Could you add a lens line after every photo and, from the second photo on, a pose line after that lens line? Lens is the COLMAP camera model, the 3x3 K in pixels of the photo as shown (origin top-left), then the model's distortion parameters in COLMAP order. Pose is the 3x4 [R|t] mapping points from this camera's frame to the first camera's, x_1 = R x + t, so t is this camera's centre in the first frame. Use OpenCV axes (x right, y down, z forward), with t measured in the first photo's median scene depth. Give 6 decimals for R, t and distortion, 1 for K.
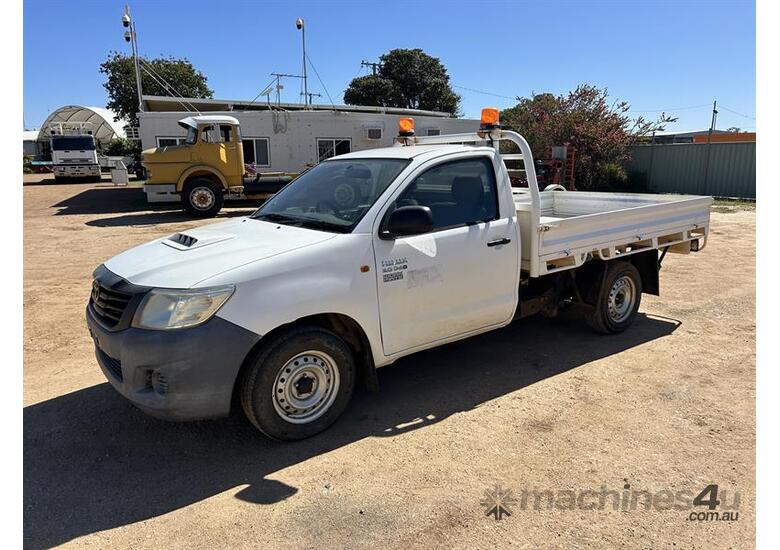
lens RADIAL K [[566.4, 0, 383.3], [0, 566.4, 273.2], [0, 0, 1]] dist [0.021193, -0.003075]
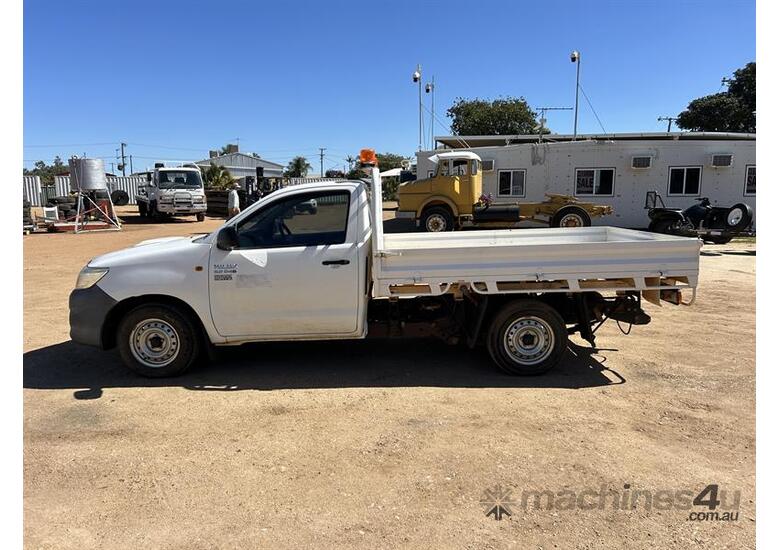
lens RADIAL K [[566.4, 0, 383.3], [0, 566.4, 273.2], [0, 0, 1]] dist [0.021193, -0.003075]
pose [[0.791553, 0.092578, -0.604048, 0.881033], [-0.123388, 0.992312, -0.009604, -0.029338], [0.598515, 0.082134, 0.796890, 0.110500]]
